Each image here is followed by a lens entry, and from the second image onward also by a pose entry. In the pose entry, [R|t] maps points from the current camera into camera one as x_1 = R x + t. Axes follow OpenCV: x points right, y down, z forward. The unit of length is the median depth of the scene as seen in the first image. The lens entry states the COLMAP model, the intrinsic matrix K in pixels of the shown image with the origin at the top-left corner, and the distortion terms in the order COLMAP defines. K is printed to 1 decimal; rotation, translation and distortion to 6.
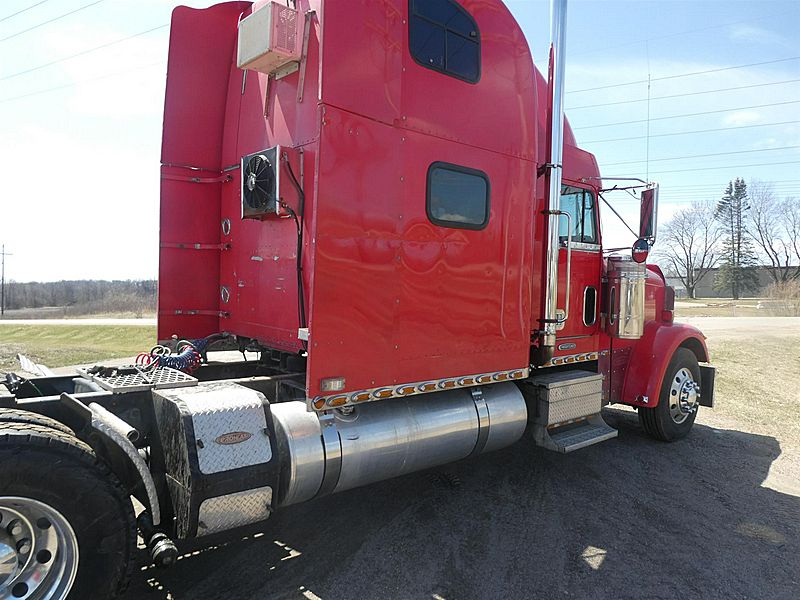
lens RADIAL K [[586.4, 0, 399.6], [0, 586.4, 300.9], [0, 0, 1]] dist [-0.016346, 0.002841]
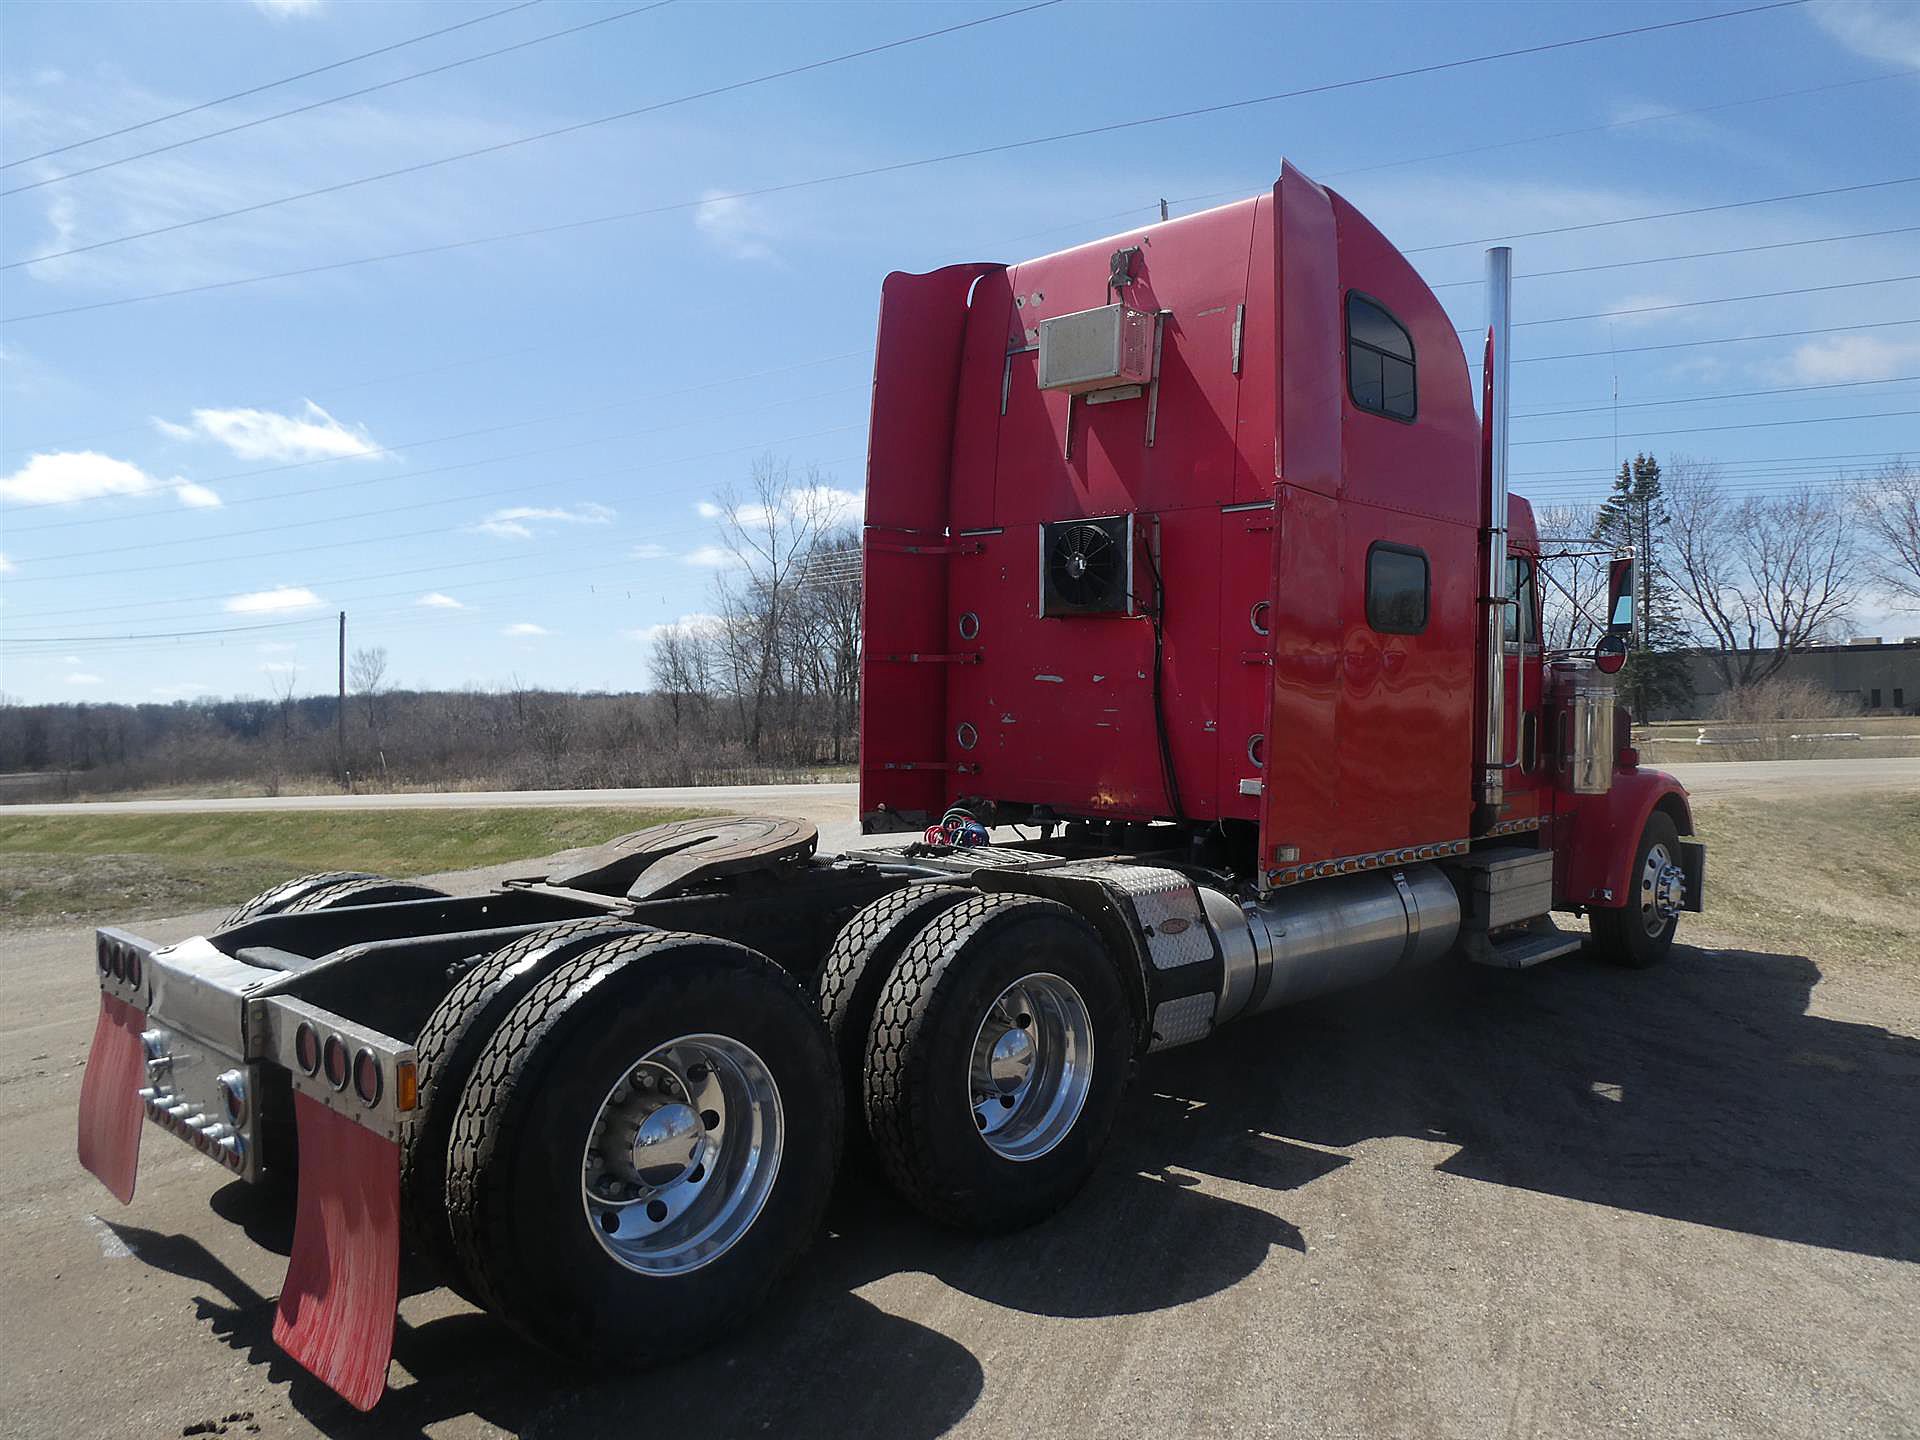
lens RADIAL K [[1407.4, 0, 962.7], [0, 1407.4, 718.8], [0, 0, 1]] dist [-0.016346, 0.002841]
pose [[0.996892, -0.017577, 0.076791, -0.346106], [0.018859, 0.999694, -0.016000, -0.004147], [-0.076486, 0.017398, 0.996919, -0.394767]]
